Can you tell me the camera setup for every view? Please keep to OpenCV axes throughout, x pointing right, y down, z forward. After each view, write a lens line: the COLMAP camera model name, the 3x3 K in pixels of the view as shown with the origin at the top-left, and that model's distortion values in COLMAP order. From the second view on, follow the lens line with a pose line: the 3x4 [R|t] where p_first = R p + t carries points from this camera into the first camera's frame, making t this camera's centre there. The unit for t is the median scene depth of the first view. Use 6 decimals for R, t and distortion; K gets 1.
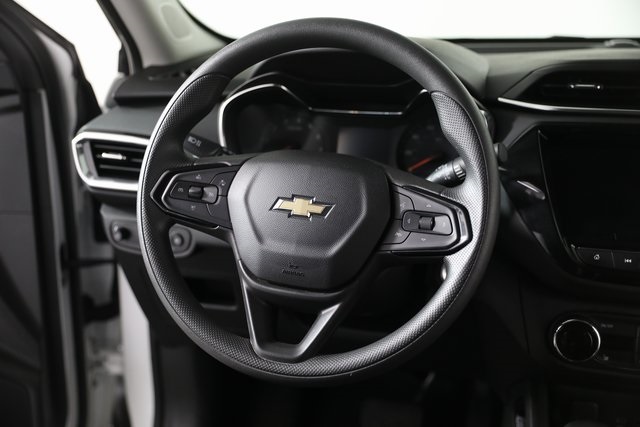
lens RADIAL K [[756.0, 0, 320.0], [0, 756.0, 213.5], [0, 0, 1]] dist [0.058615, -0.009051]
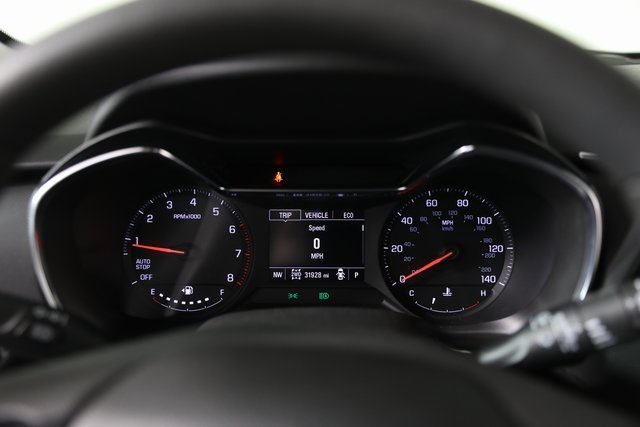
lens RADIAL K [[595.5, 0, 320.0], [0, 595.5, 213.5], [0, 0, 1]] dist [0.003221, 0.001488]
pose [[0.969033, -0.085634, 0.231608, -0.050741], [0.084038, 0.996322, 0.016767, -0.145800], [-0.232192, 0.003216, 0.972665, 0.703088]]
